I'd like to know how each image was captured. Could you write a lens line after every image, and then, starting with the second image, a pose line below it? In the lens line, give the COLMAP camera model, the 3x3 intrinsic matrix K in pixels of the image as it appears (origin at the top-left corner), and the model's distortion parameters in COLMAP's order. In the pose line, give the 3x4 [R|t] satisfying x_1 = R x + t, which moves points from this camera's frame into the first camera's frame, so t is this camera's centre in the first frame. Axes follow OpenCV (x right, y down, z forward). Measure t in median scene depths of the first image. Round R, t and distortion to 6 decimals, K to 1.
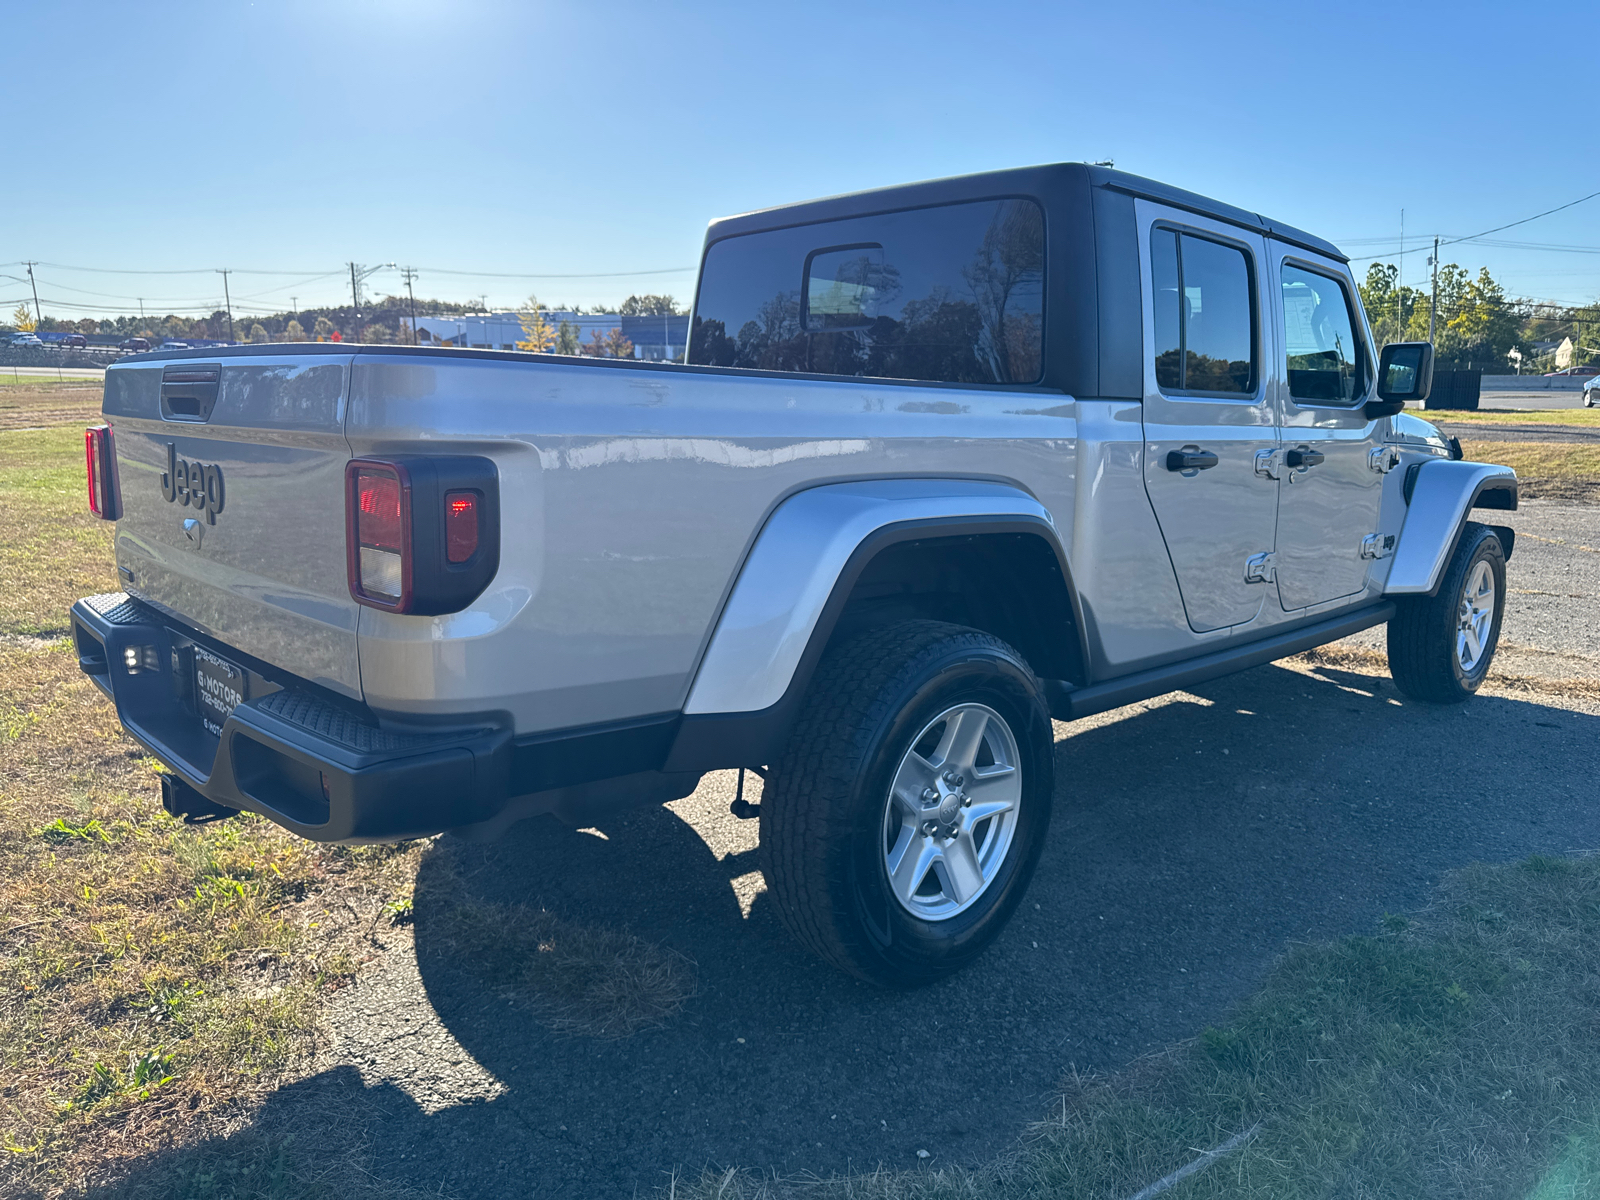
lens RADIAL K [[1133.0, 0, 800.0], [0, 1133.0, 600.0], [0, 0, 1]] dist [0.044993, -0.041751]
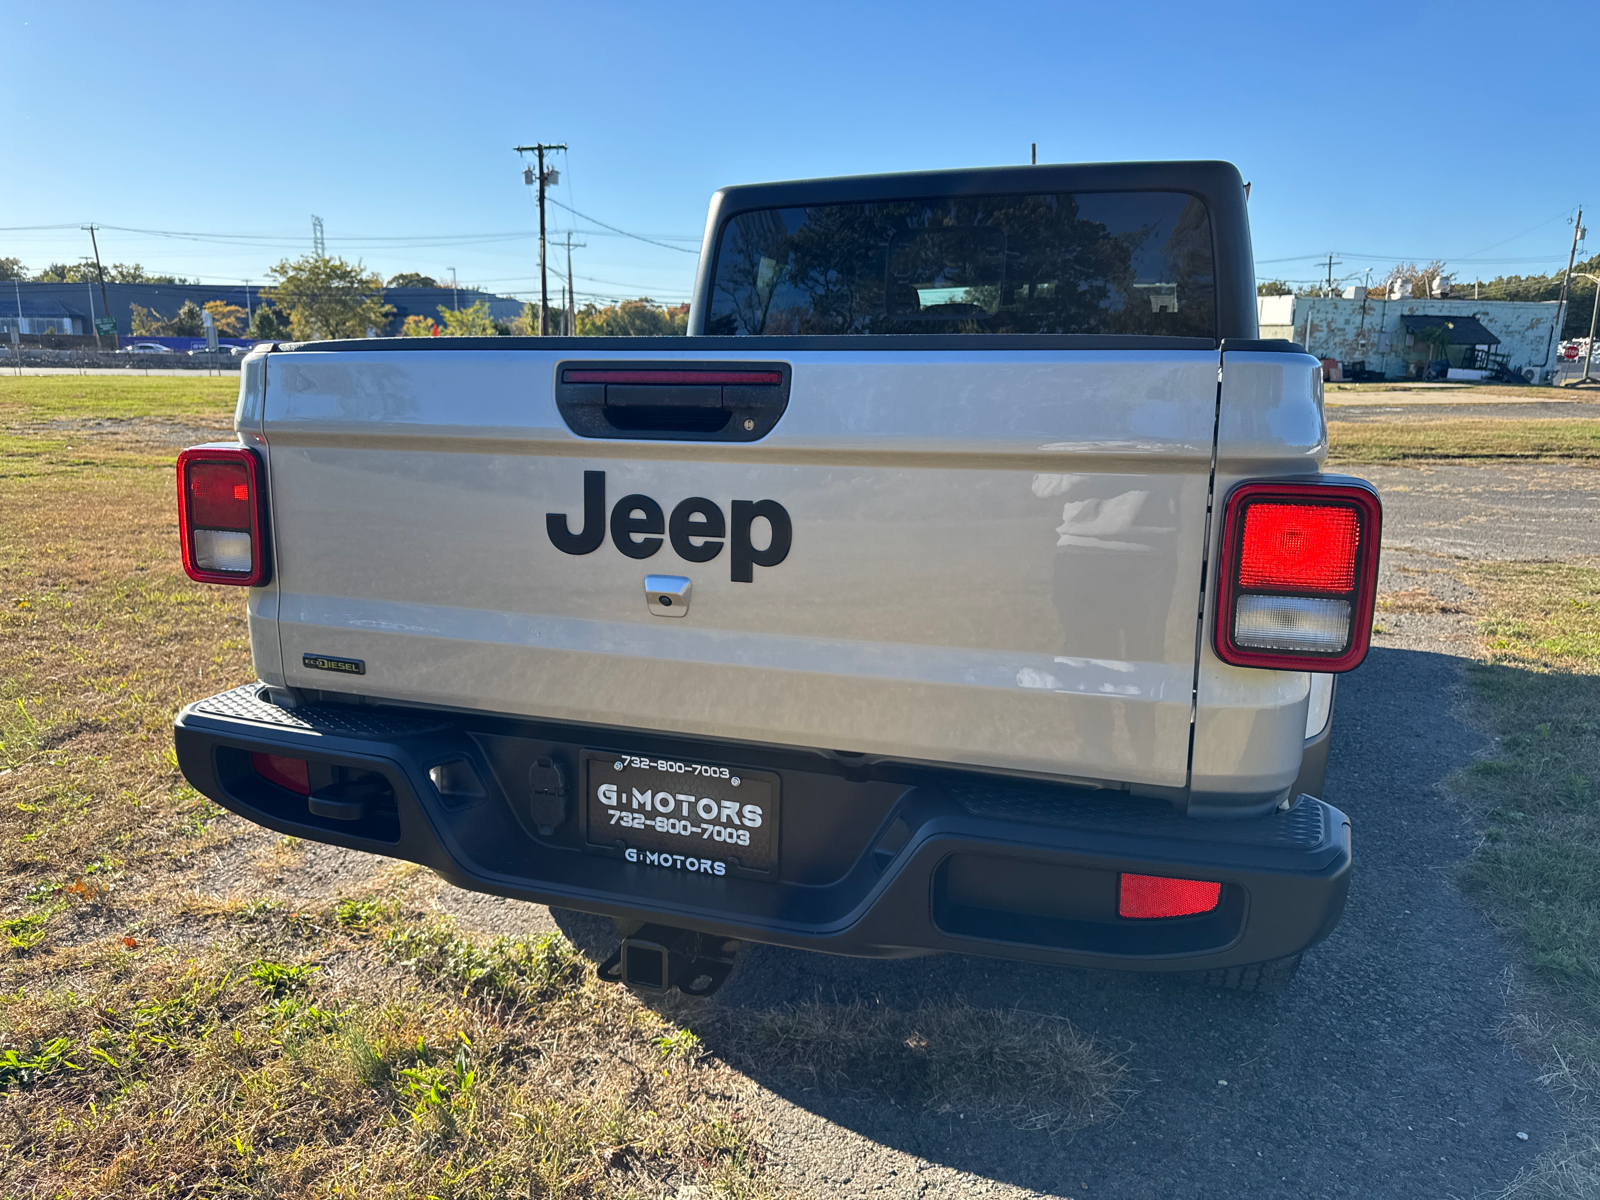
lens RADIAL K [[1133.0, 0, 800.0], [0, 1133.0, 600.0], [0, 0, 1]] dist [0.044993, -0.041751]
pose [[0.887332, -0.087382, 0.452776, -0.658904], [0.081231, 0.996147, 0.033056, -0.060789], [-0.453920, 0.007448, 0.891012, 0.276681]]
